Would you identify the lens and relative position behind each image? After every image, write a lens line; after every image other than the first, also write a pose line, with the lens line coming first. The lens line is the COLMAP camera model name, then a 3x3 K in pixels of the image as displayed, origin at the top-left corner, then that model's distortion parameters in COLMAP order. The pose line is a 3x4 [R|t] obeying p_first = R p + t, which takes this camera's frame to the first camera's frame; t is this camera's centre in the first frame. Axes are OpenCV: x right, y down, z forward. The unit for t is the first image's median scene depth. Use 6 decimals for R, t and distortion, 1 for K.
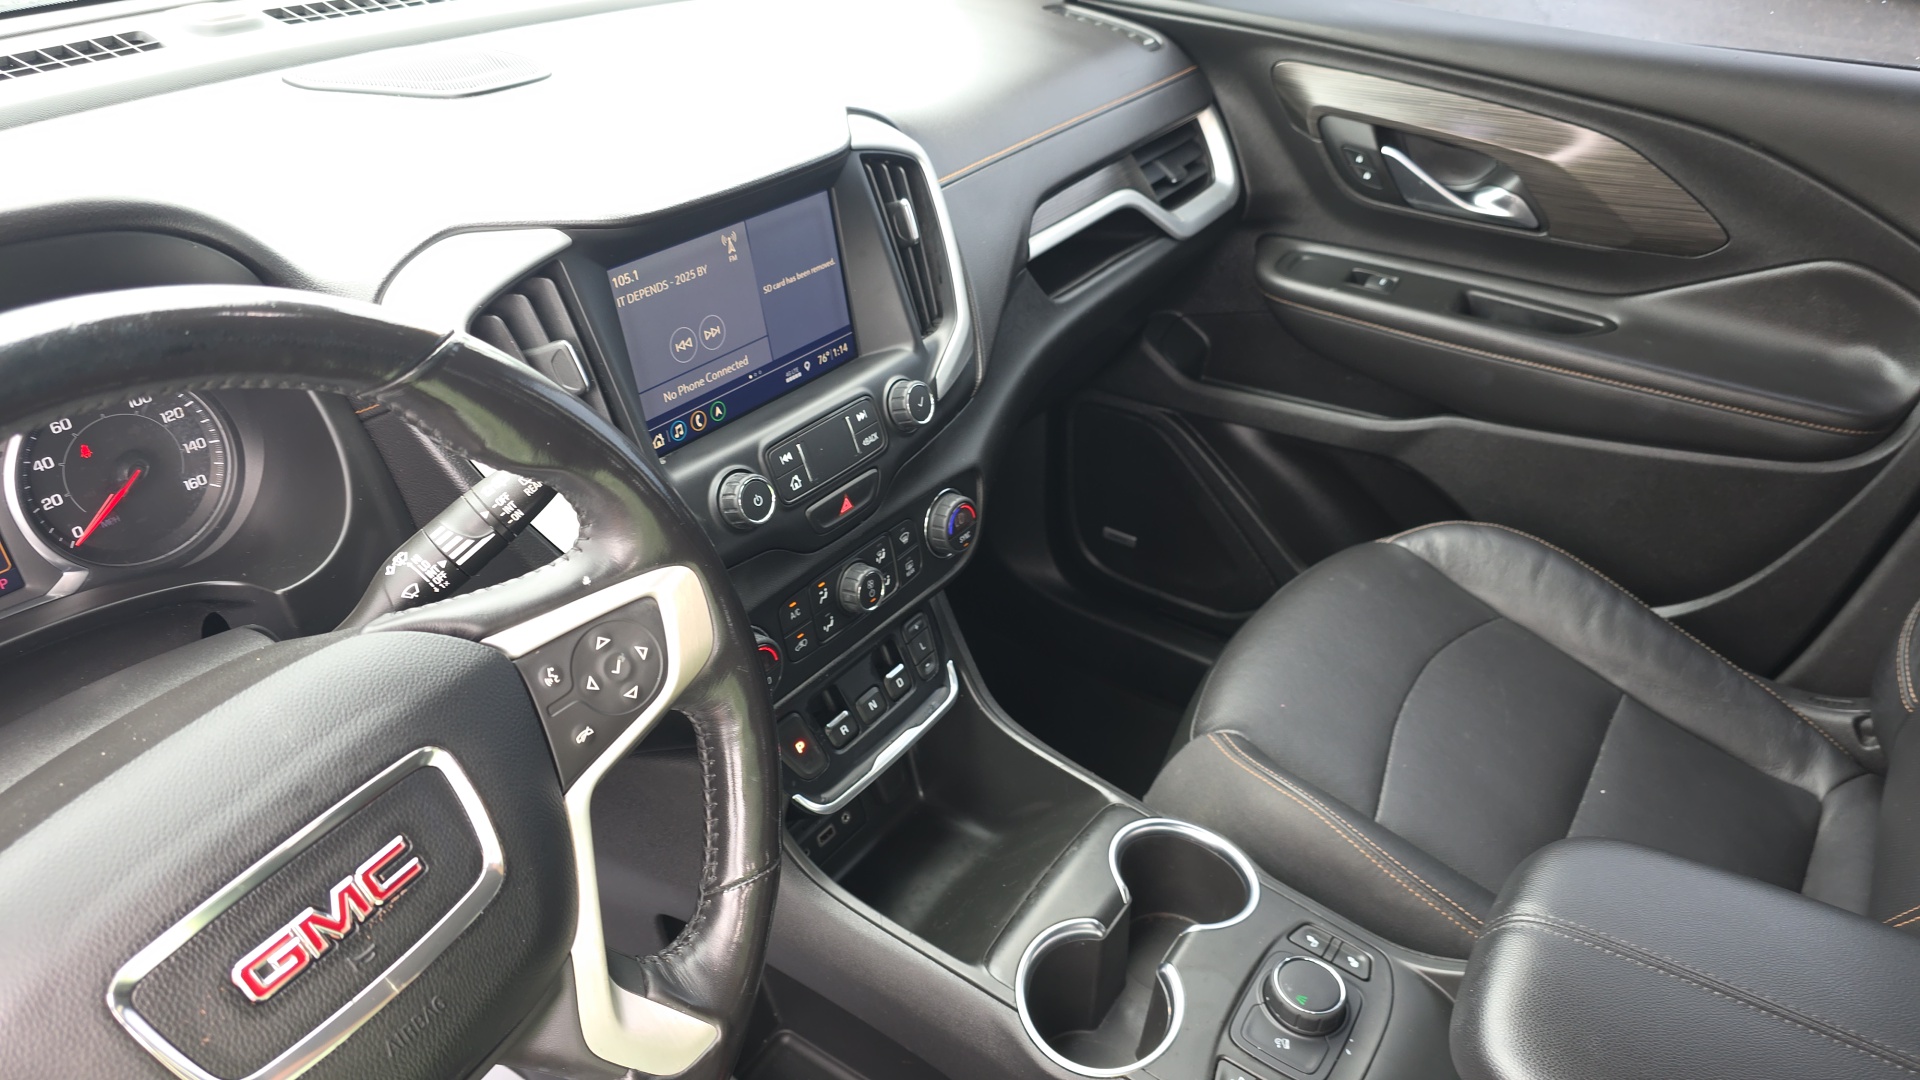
lens RADIAL K [[1299.0, 0, 970.0], [0, 1299.0, 532.2], [0, 0, 1]] dist [0.053170, -0.059557]
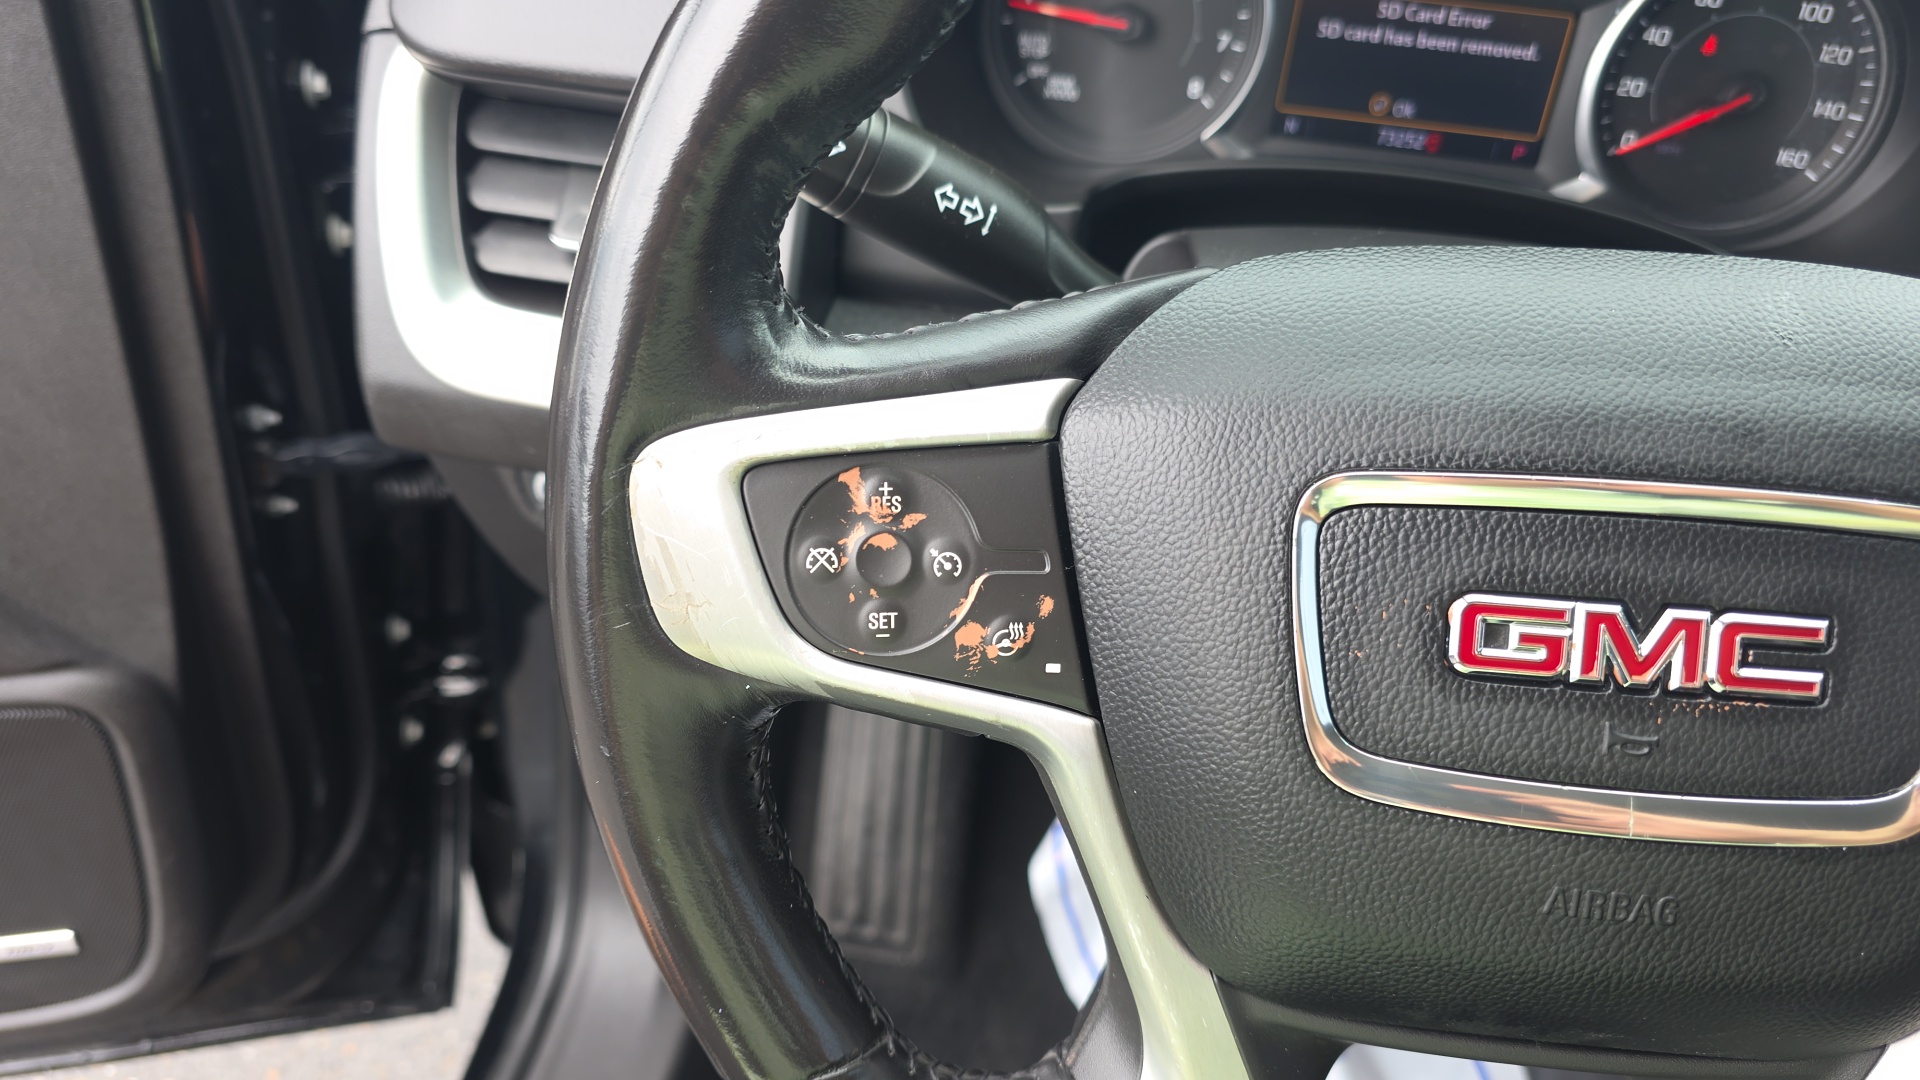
lens RADIAL K [[1346.7, 0, 950.0], [0, 1346.7, 543.5], [0, 0, 1]] dist [0.033665, -0.063857]
pose [[0.414482, 0.547365, -0.727046, -0.113140], [-0.525663, 0.796147, 0.299713, 0.123948], [0.742888, 0.257956, 0.617718, 0.222671]]
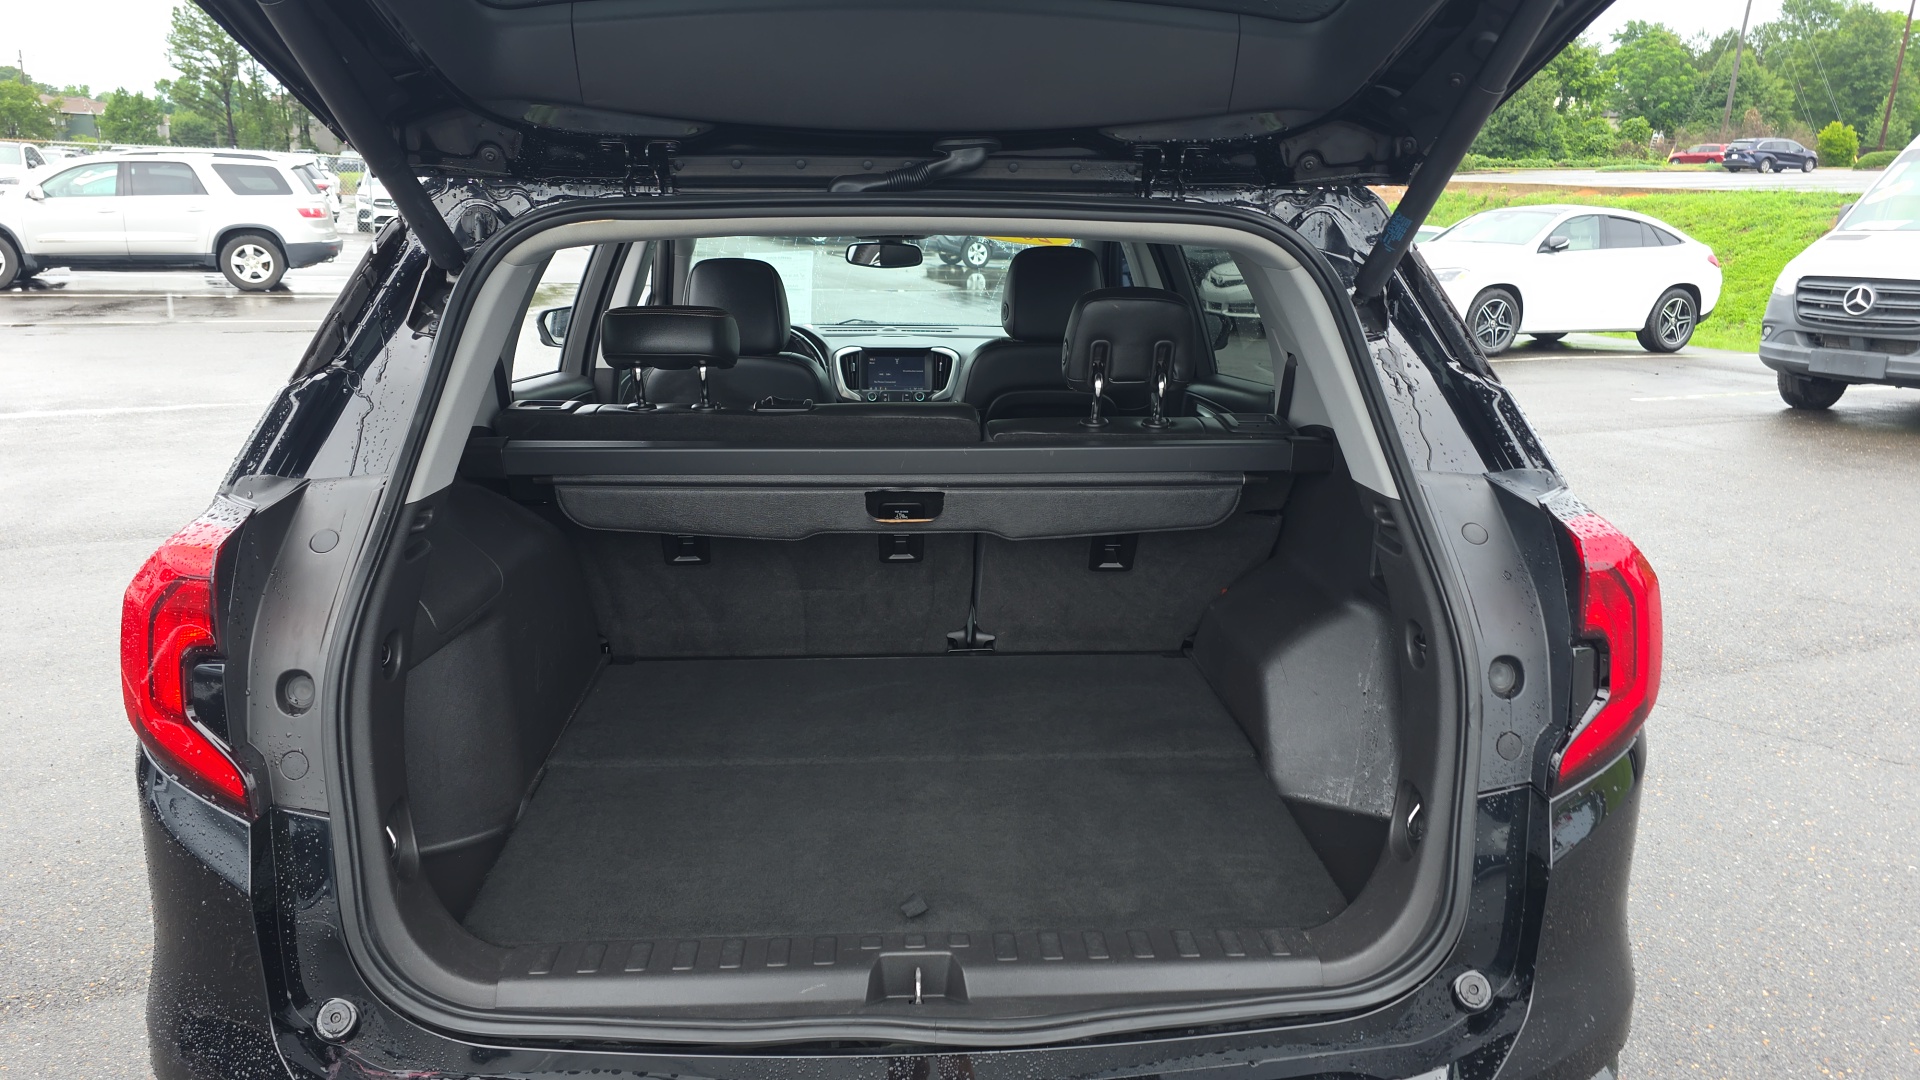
lens RADIAL K [[1294.9, 0, 959.2], [0, 1294.9, 571.9], [0, 0, 1]] dist [0.110749, -0.143413]
pose [[0.613817, 0.174727, -0.769870, 4.178127], [-0.419111, 0.898547, -0.130225, 1.138378], [0.669010, 0.402595, 0.624774, -1.815983]]
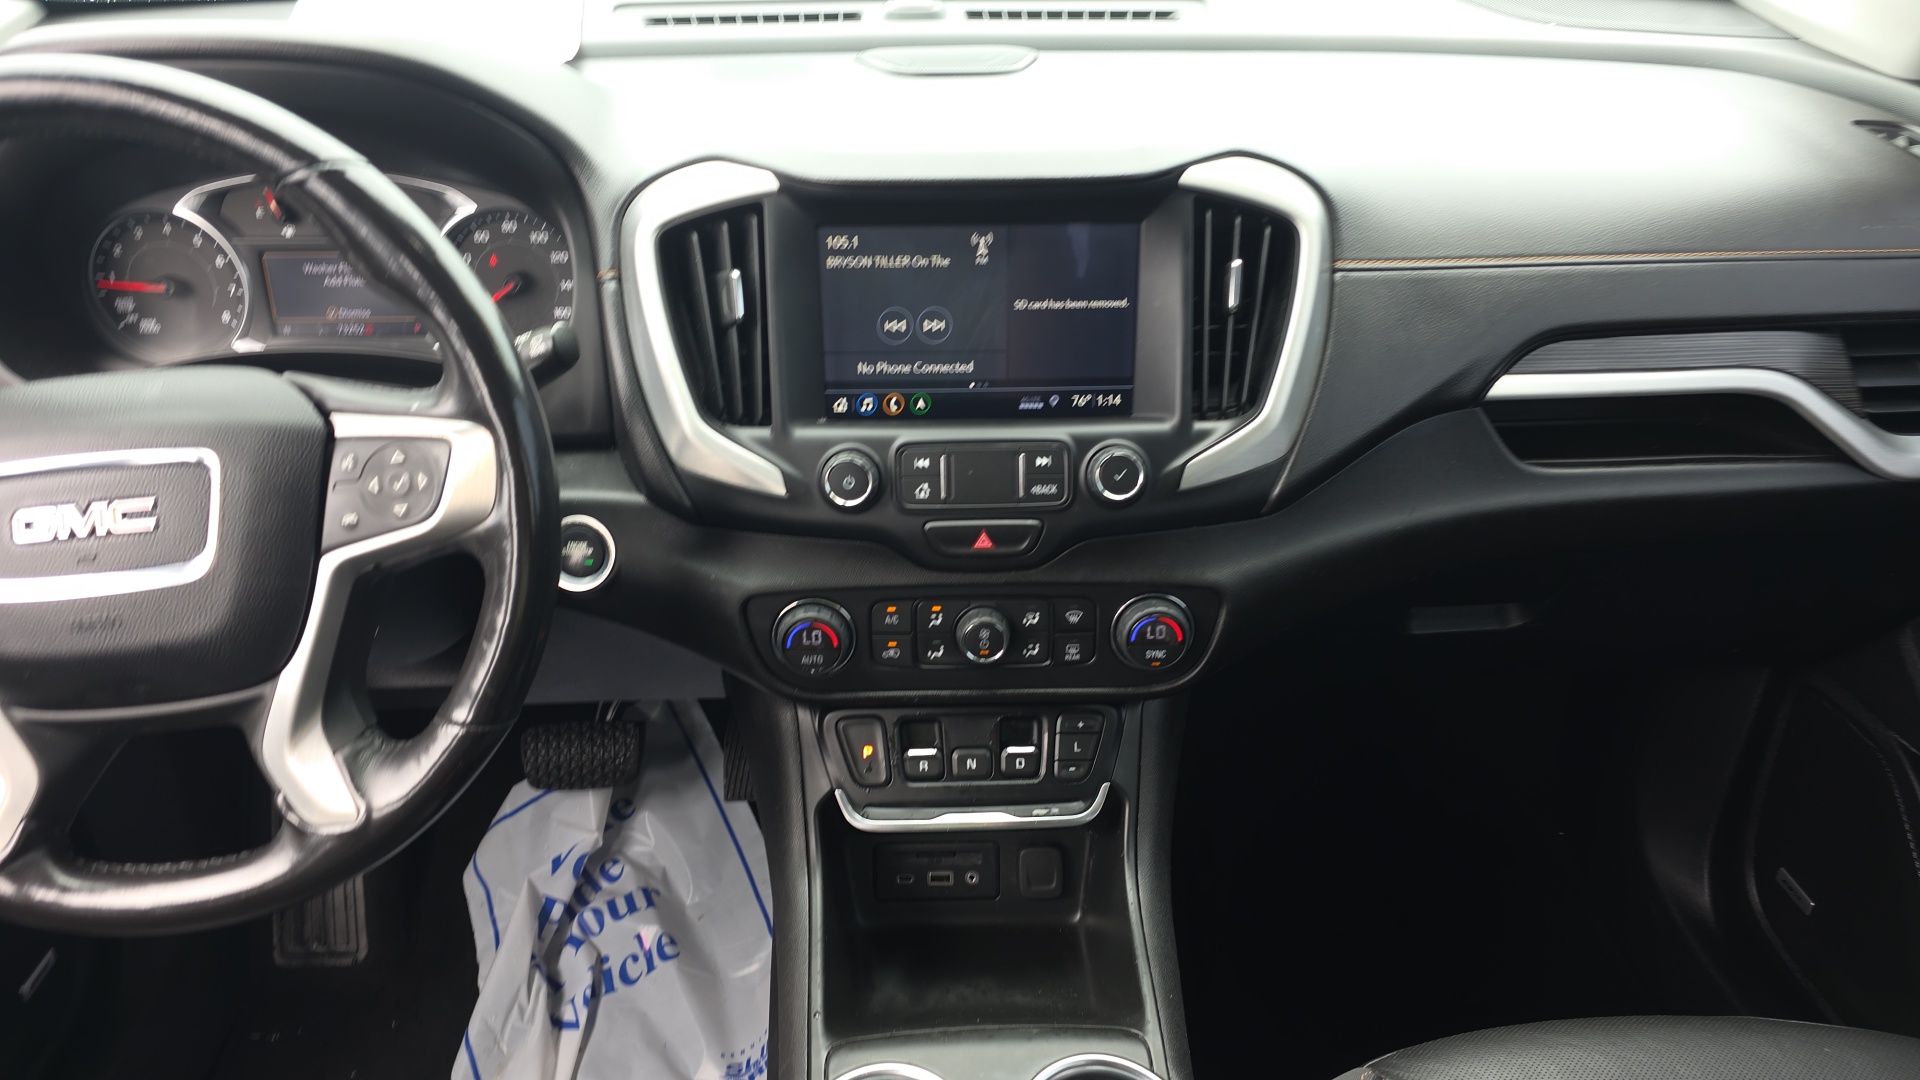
lens RADIAL K [[1294.9, 0, 959.2], [0, 1294.9, 571.9], [0, 0, 1]] dist [0.110749, -0.143413]
pose [[0.599167, 0.377491, -0.706044, 0.559579], [-0.411385, 0.901707, 0.132992, -0.117668], [0.686849, 0.210772, 0.695568, 0.346188]]
